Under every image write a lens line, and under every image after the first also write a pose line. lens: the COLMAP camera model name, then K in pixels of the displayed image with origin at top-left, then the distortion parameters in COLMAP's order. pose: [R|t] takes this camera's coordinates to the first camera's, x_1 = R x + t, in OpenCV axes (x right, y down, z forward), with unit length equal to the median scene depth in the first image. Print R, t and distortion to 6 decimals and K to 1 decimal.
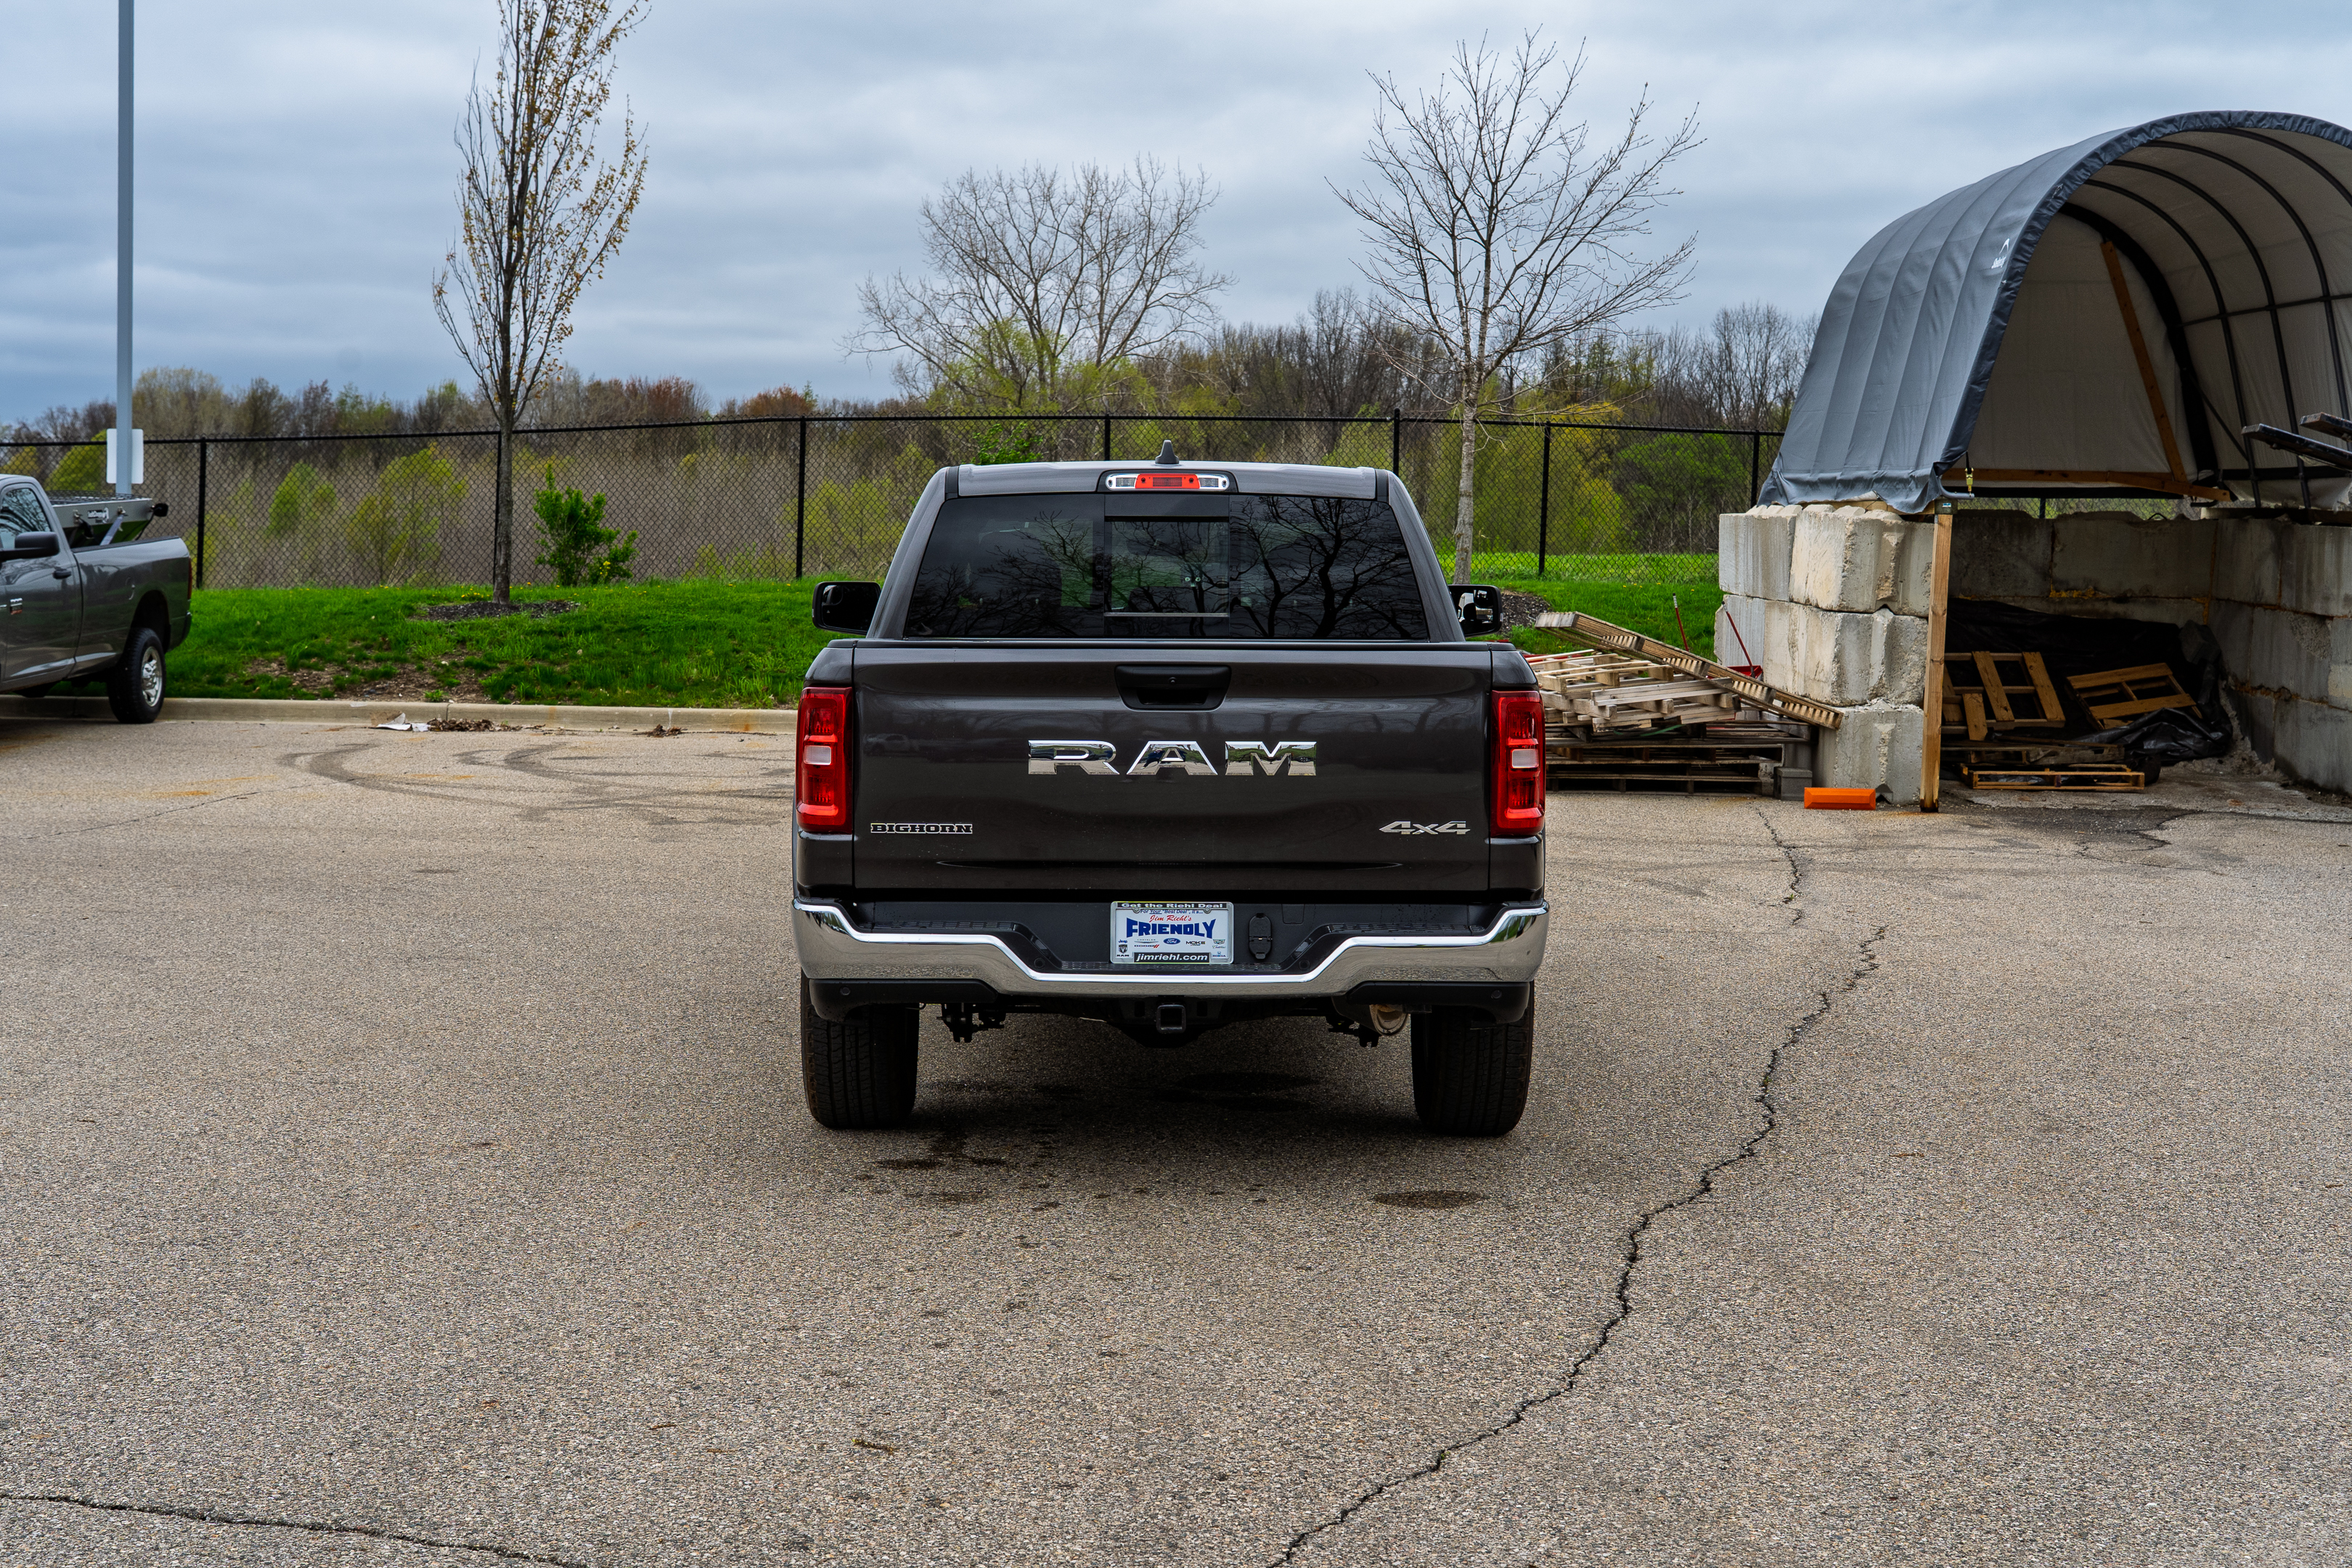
lens RADIAL K [[3443.8, 0, 1182.5], [0, 3443.8, 785.2], [0, 0, 1]] dist [0.002245, 0.006348]
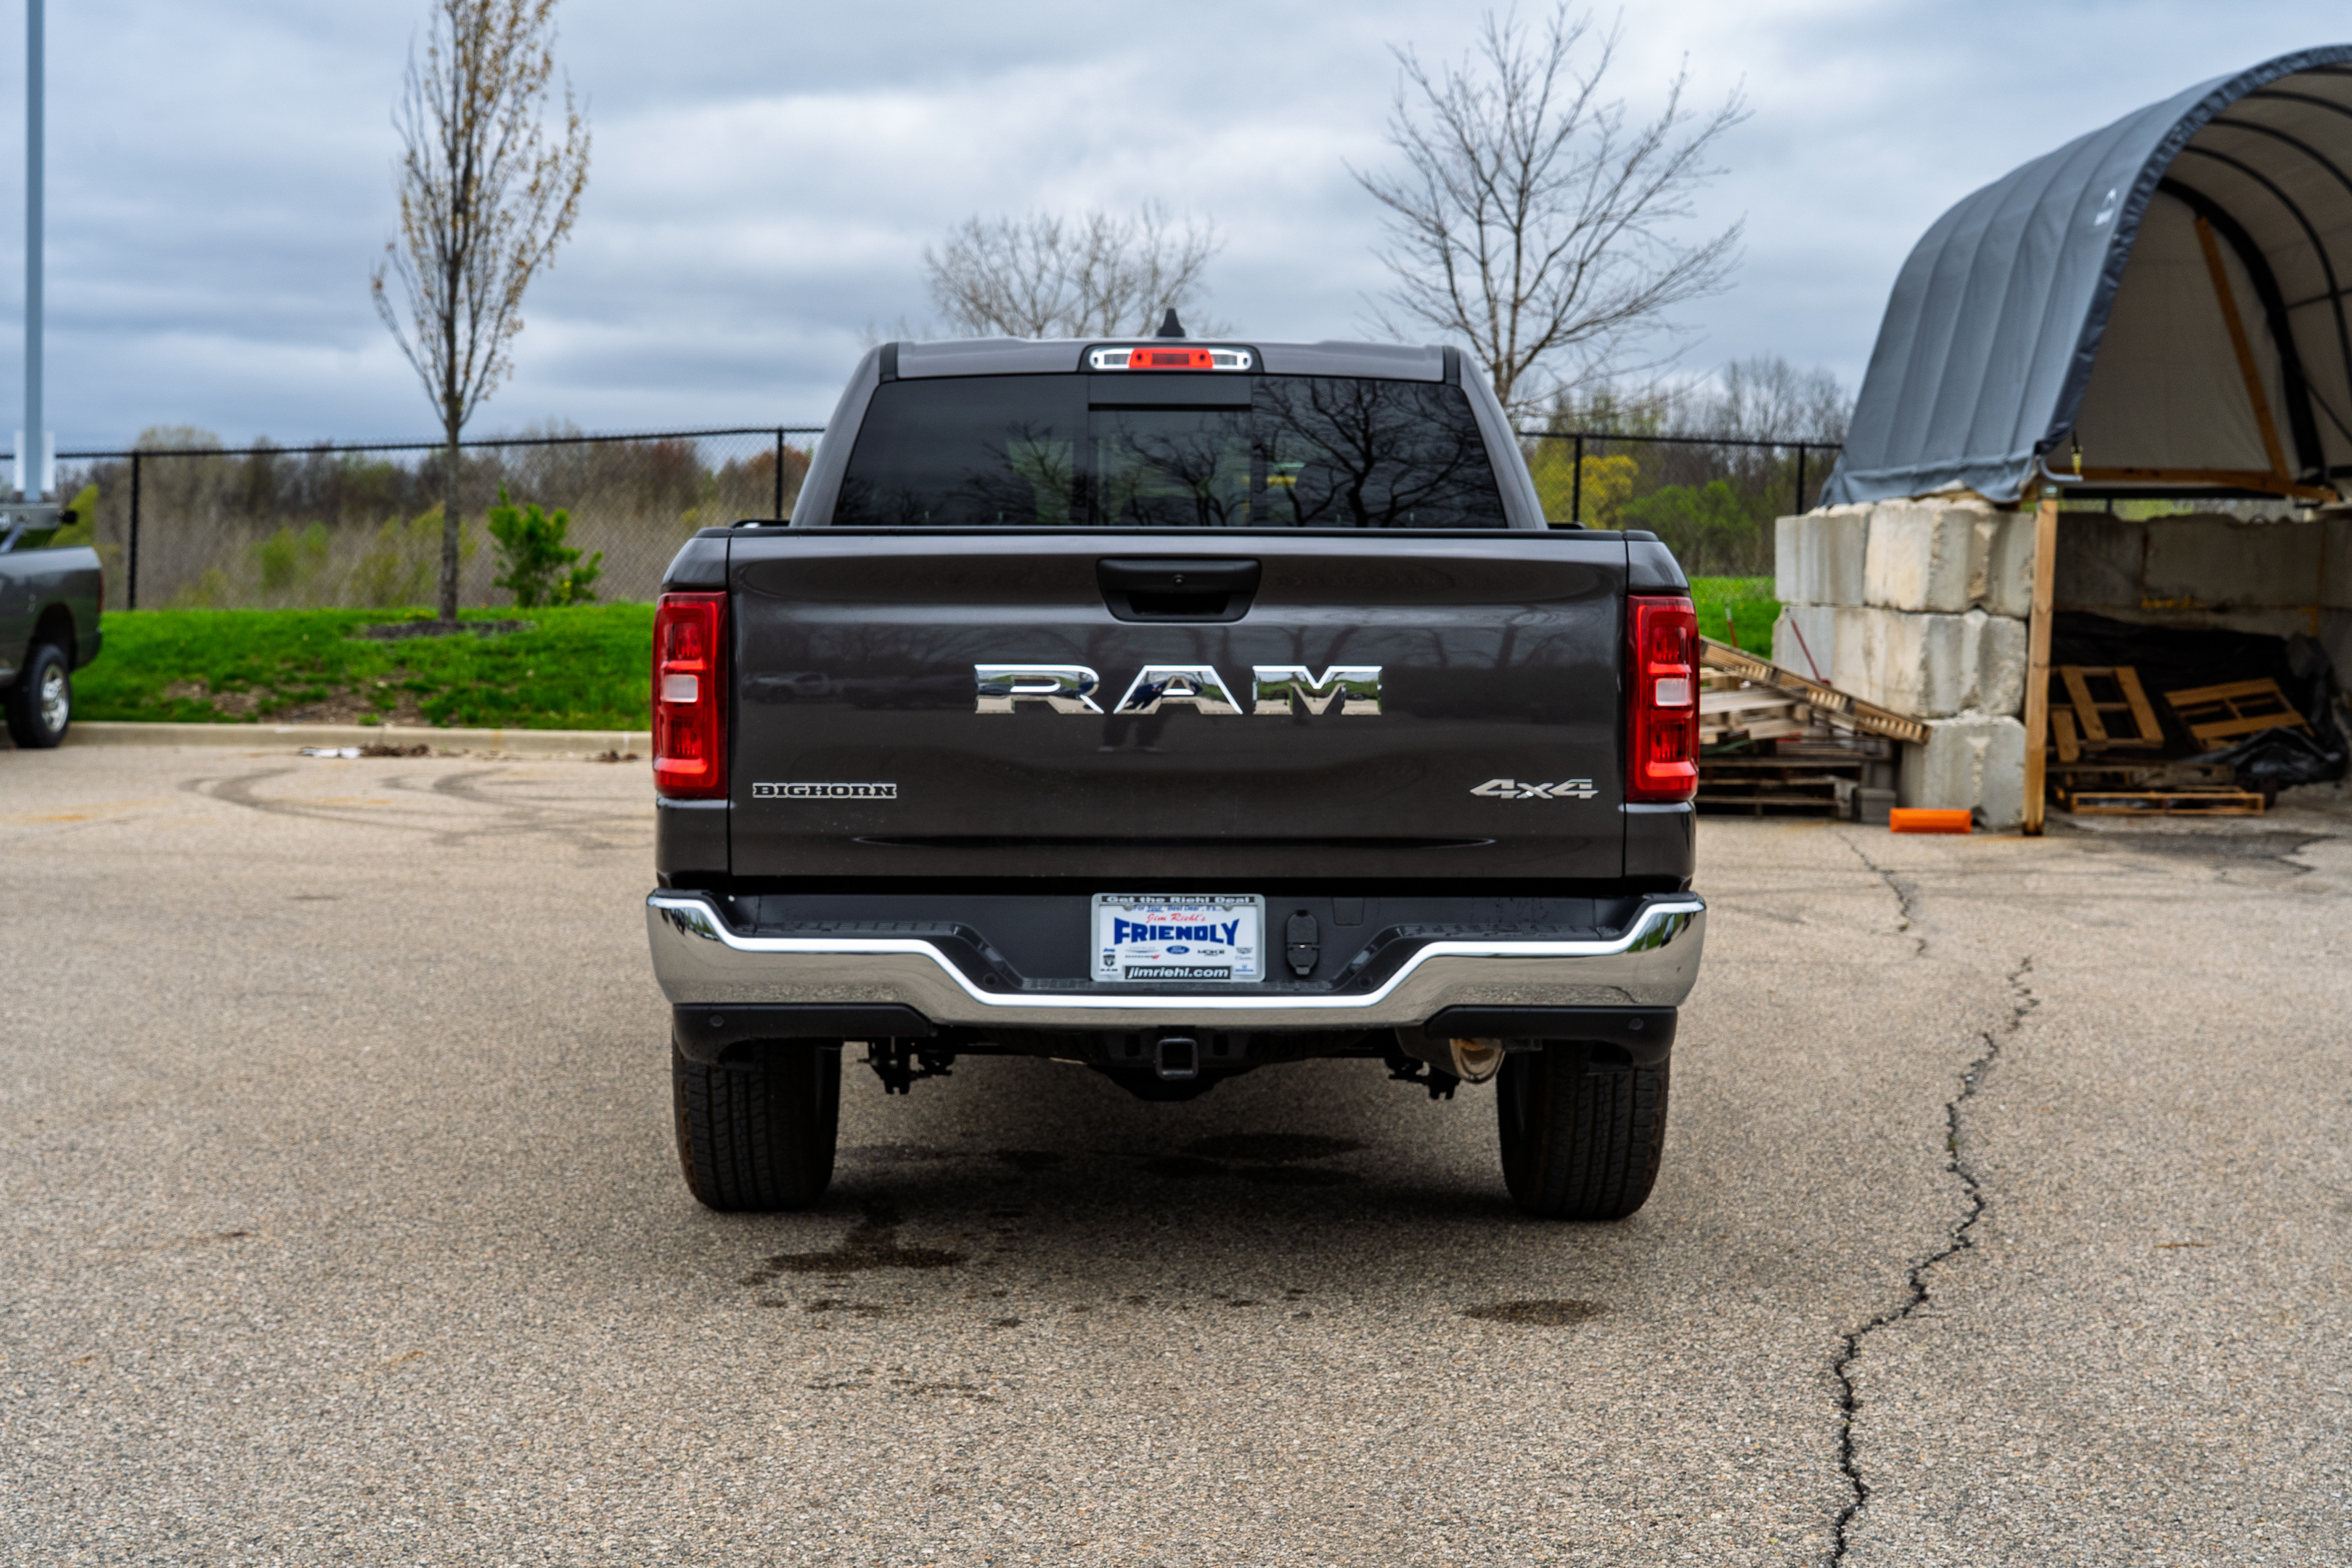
lens RADIAL K [[3443.8, 0, 1182.5], [0, 3443.8, 785.2], [0, 0, 1]] dist [0.002245, 0.006348]
pose [[0.999998, -0.001541, -0.001132, -0.000521], [0.001522, 0.999857, -0.016843, 0.009440], [0.001158, 0.016841, 0.999858, 0.117086]]
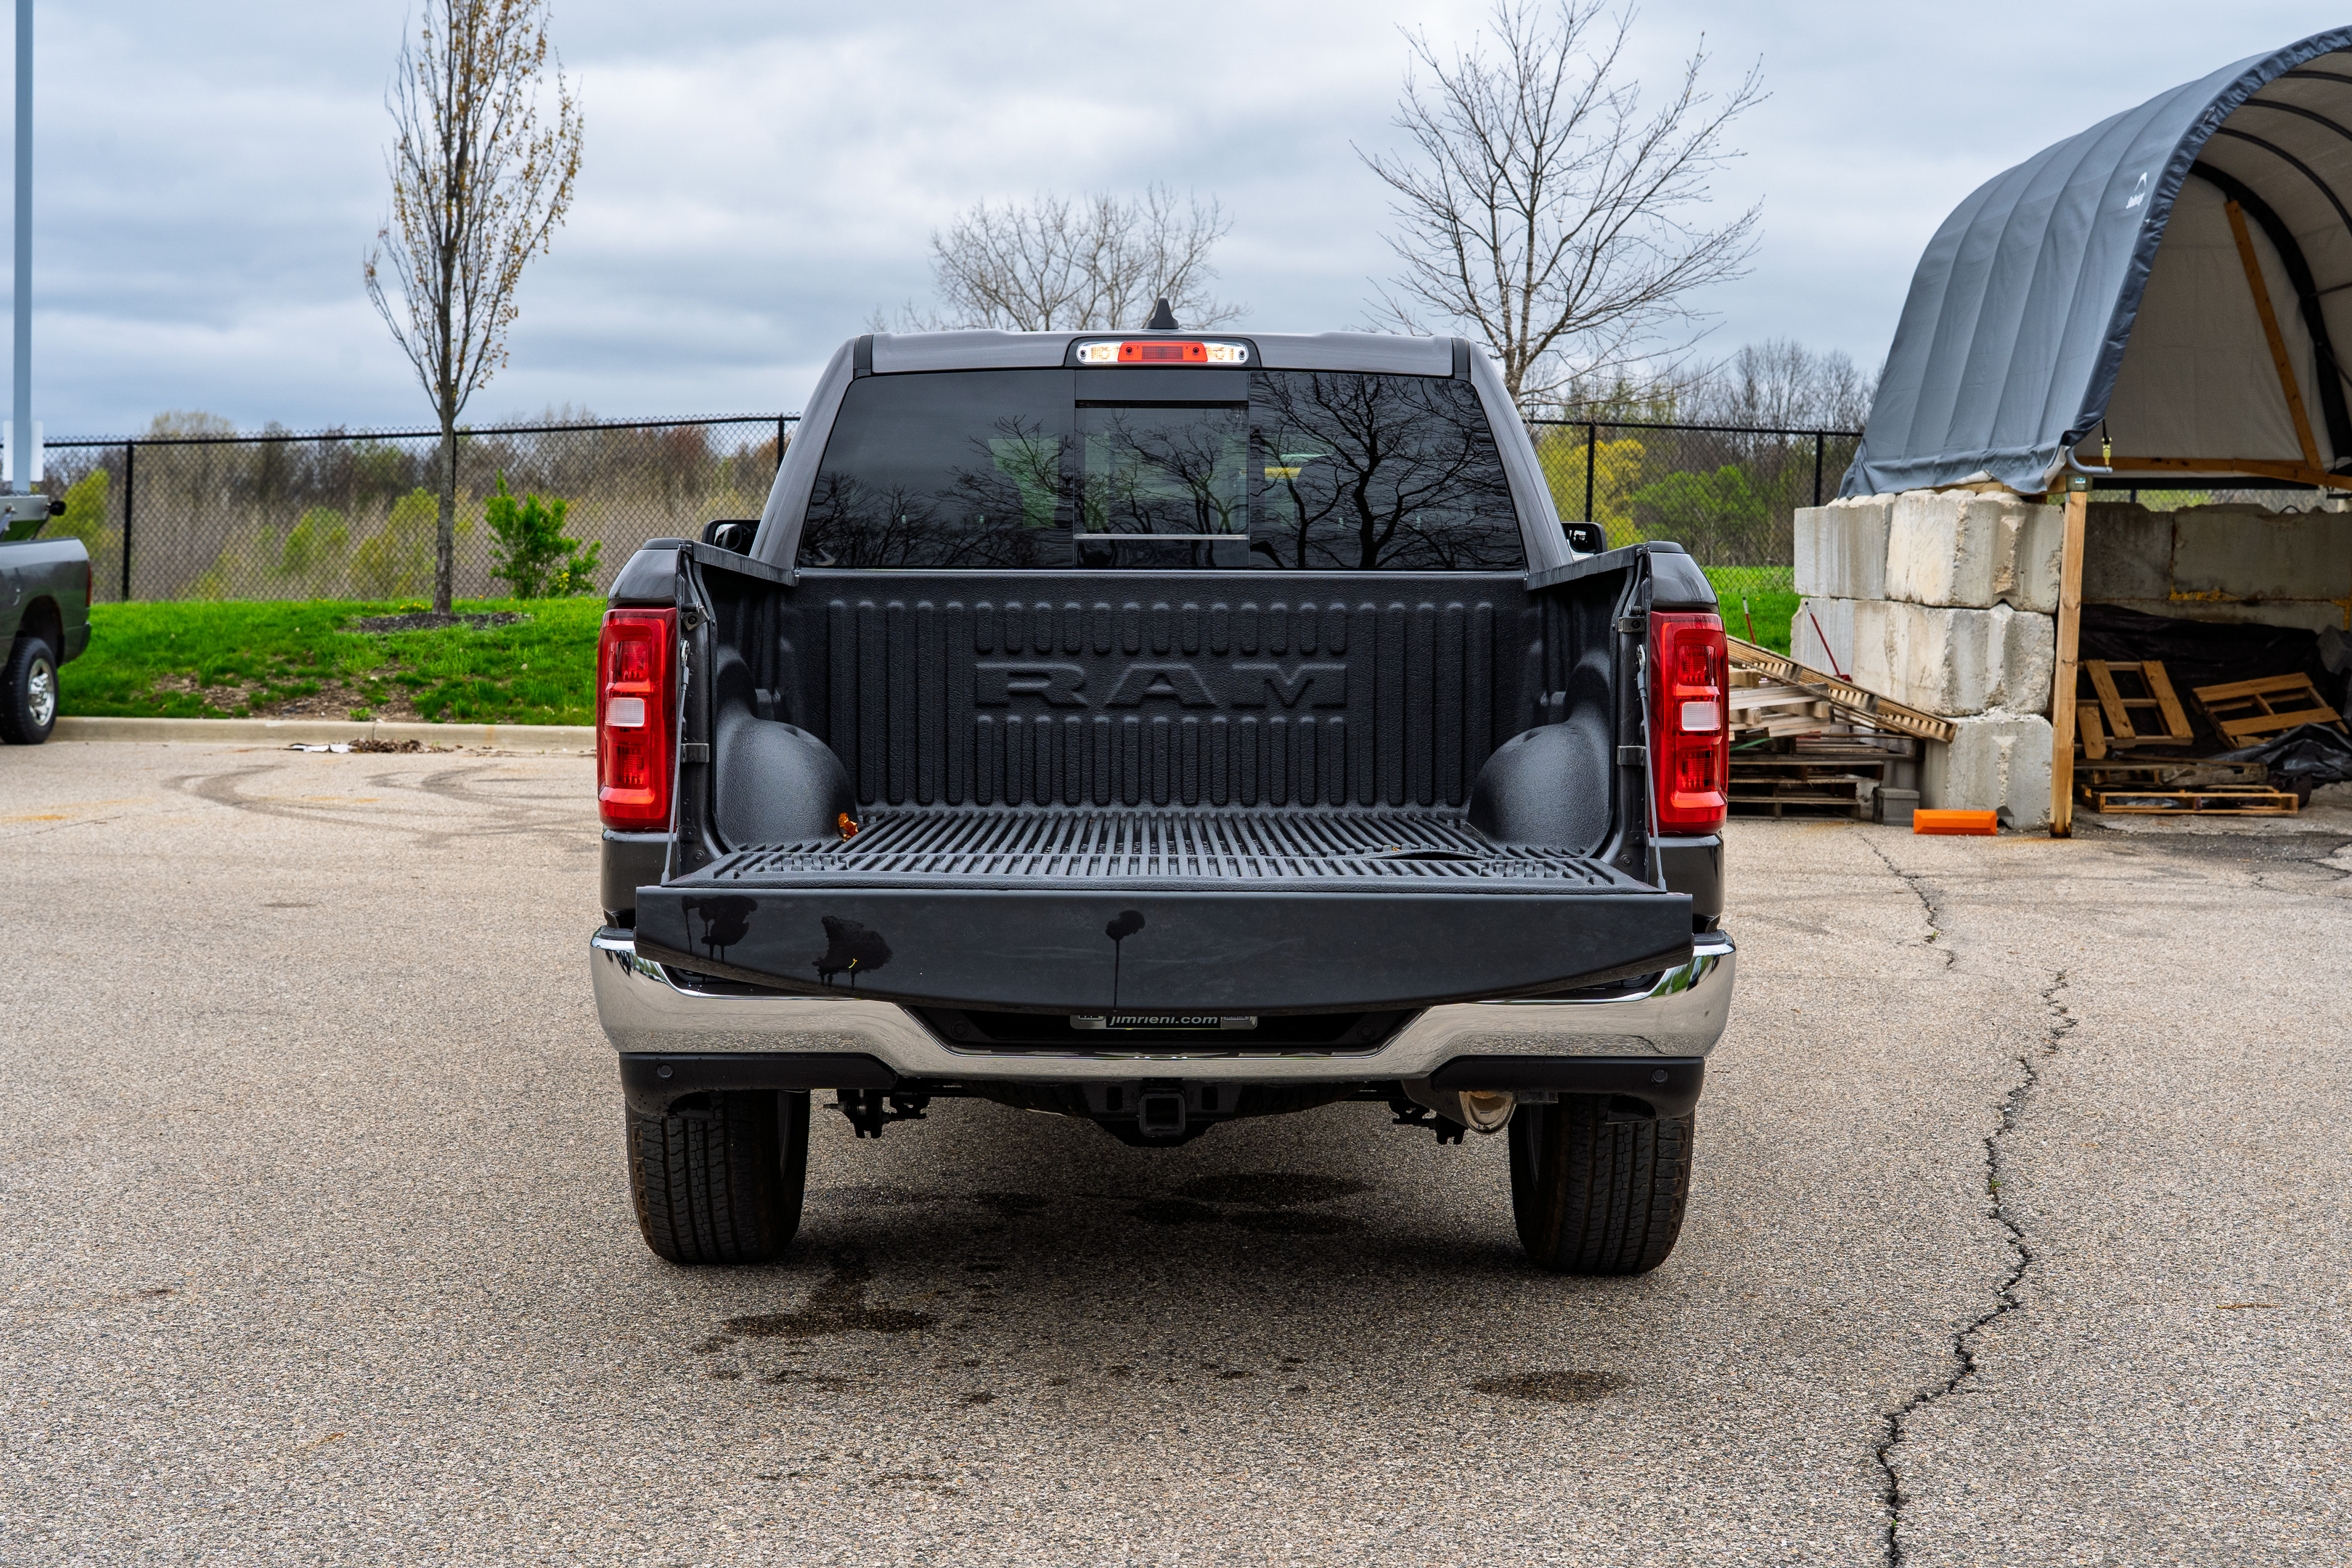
lens RADIAL K [[3449.8, 0, 1152.5], [0, 3449.8, 778.2], [0, 0, 1]] dist [0.002708, 0.020103]
pose [[0.999916, -0.001005, -0.012884, 0.001340], [0.000814, 0.999890, -0.014797, 0.005557], [0.012897, 0.014786, 0.999808, 0.138224]]
